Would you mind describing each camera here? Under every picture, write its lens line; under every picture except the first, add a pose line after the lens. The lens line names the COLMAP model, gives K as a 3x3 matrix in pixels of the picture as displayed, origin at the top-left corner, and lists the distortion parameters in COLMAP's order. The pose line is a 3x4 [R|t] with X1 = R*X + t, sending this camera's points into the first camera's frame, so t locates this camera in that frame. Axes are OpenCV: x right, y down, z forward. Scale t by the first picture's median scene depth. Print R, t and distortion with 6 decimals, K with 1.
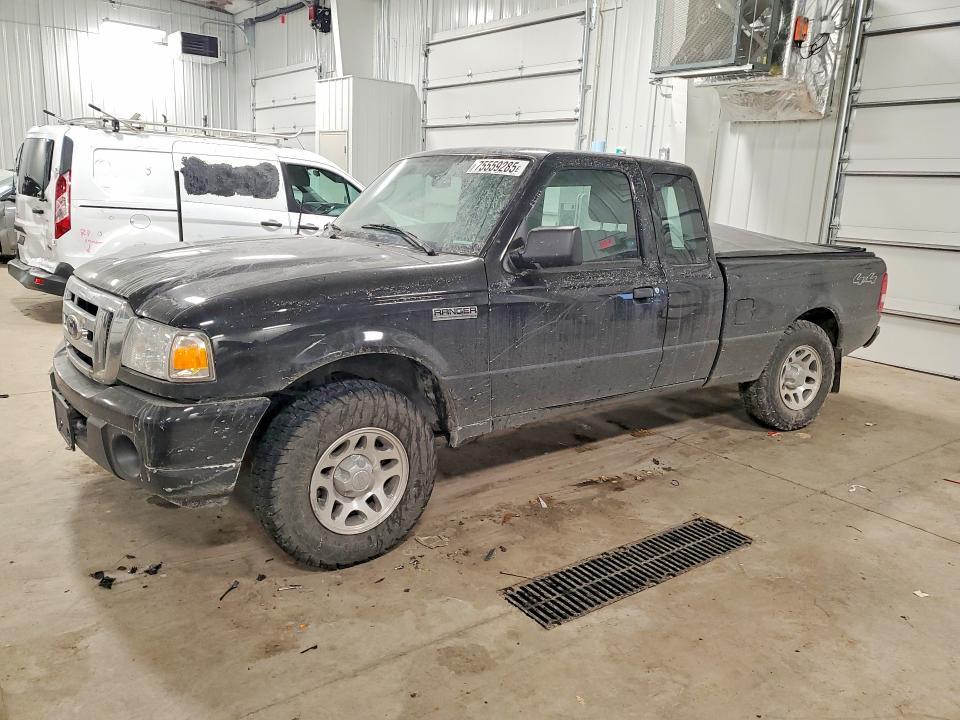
lens RADIAL K [[748.6, 0, 480.0], [0, 748.6, 360.0], [0, 0, 1]] dist [0.025402, -0.011367]
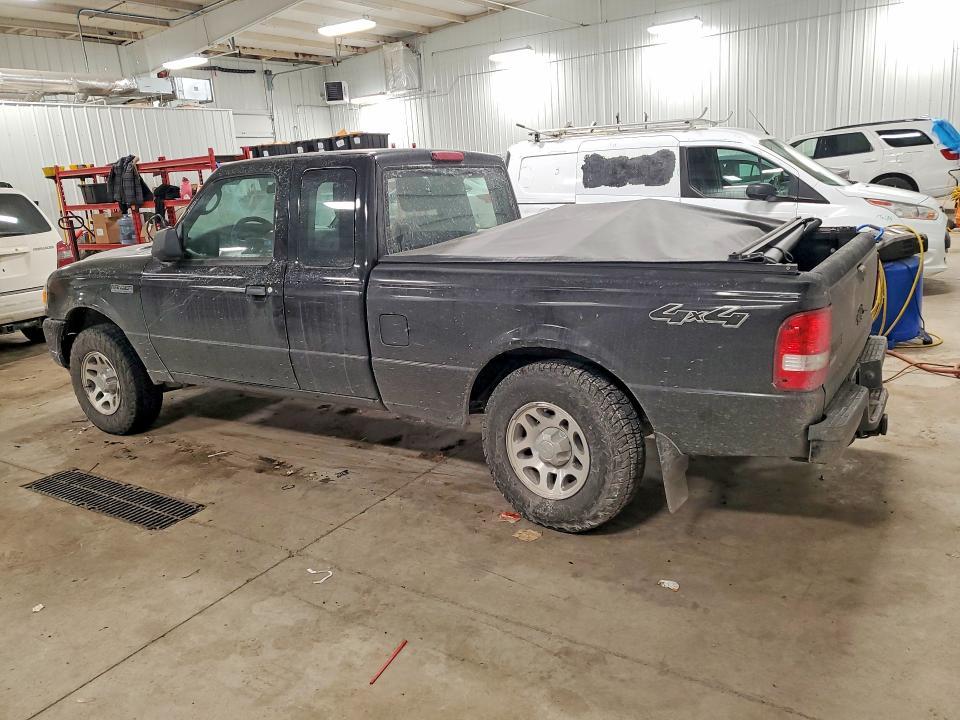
lens RADIAL K [[748.6, 0, 480.0], [0, 748.6, 360.0], [0, 0, 1]] dist [0.025402, -0.011367]
pose [[0.336958, 0.165493, -0.926861, 1.252359], [-0.134597, 0.982787, 0.126546, -0.161611], [0.931849, 0.082112, 0.353432, 0.889318]]
